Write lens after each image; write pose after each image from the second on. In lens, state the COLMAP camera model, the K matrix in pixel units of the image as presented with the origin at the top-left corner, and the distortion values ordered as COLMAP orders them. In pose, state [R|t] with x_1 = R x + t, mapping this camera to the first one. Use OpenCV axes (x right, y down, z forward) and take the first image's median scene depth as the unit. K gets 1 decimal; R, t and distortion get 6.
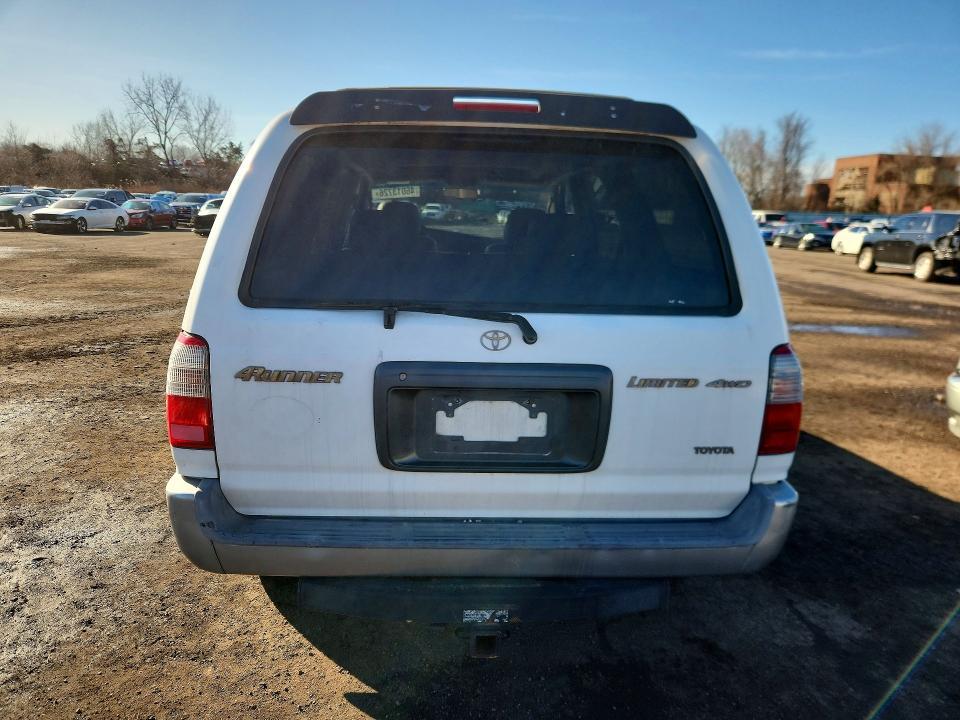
lens RADIAL K [[647.8, 0, 475.7], [0, 647.8, 358.6], [0, 0, 1]] dist [0.000021, 0.000661]
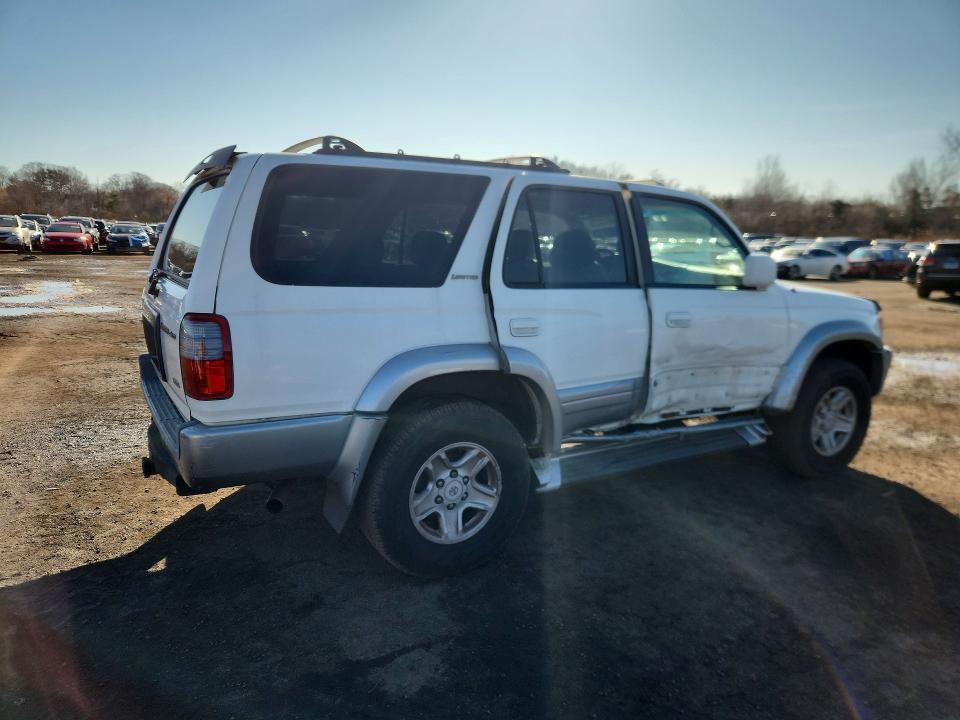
lens RADIAL K [[647.8, 0, 475.7], [0, 647.8, 358.6], [0, 0, 1]] dist [0.000021, 0.000661]
pose [[0.475123, 0.134714, -0.869546, 0.170383], [-0.199726, 0.978928, 0.042529, -0.010012], [0.856952, 0.153464, 0.492018, 0.074190]]
